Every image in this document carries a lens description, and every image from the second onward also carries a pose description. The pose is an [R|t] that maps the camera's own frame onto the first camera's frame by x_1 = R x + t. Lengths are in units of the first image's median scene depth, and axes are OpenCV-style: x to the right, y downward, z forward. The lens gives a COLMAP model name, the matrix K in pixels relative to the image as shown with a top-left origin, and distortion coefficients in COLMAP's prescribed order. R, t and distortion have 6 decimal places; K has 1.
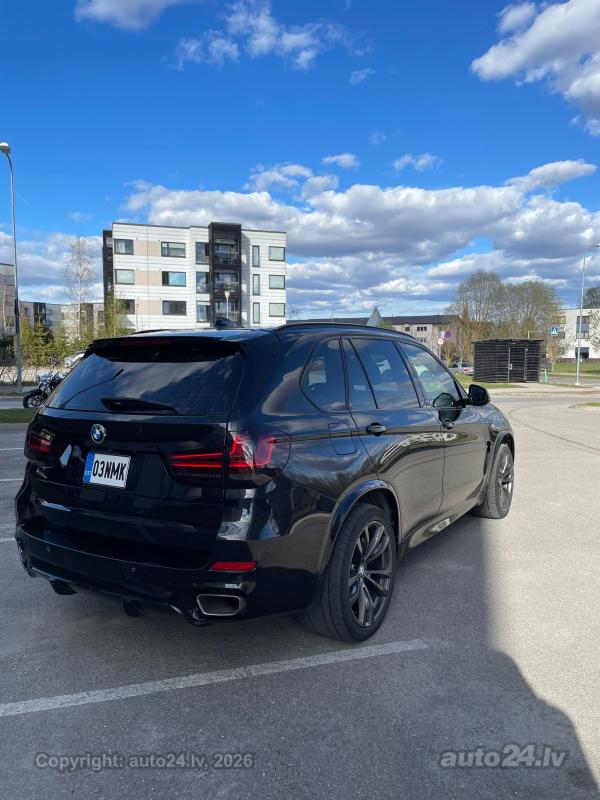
lens RADIAL K [[602.5, 0, 297.0], [0, 602.5, 399.9], [0, 0, 1]] dist [0.091522, -0.122287]
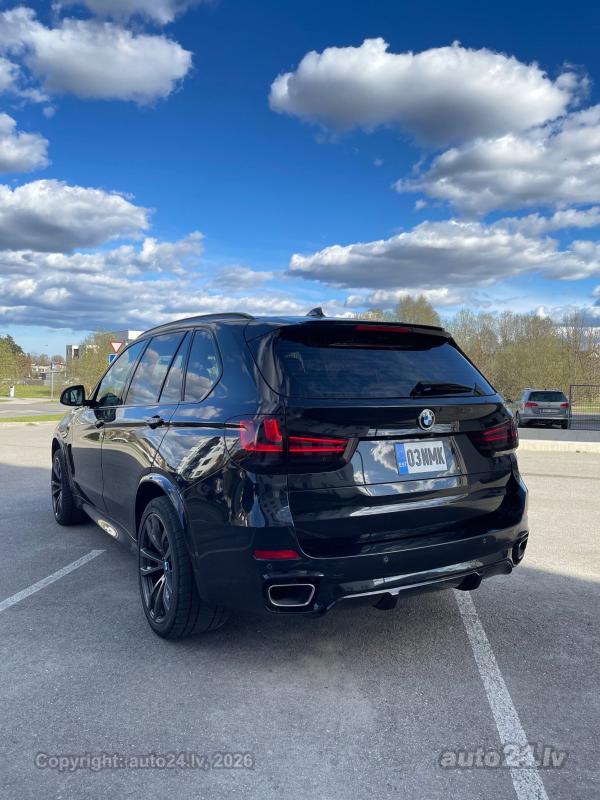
lens RADIAL K [[602.5, 0, 297.0], [0, 602.5, 399.9], [0, 0, 1]] dist [0.091522, -0.122287]
pose [[0.449687, -0.023374, 0.892880, -1.251766], [0.054621, 0.998506, -0.001370, 0.014313], [-0.891515, 0.049386, 0.450292, 0.735926]]
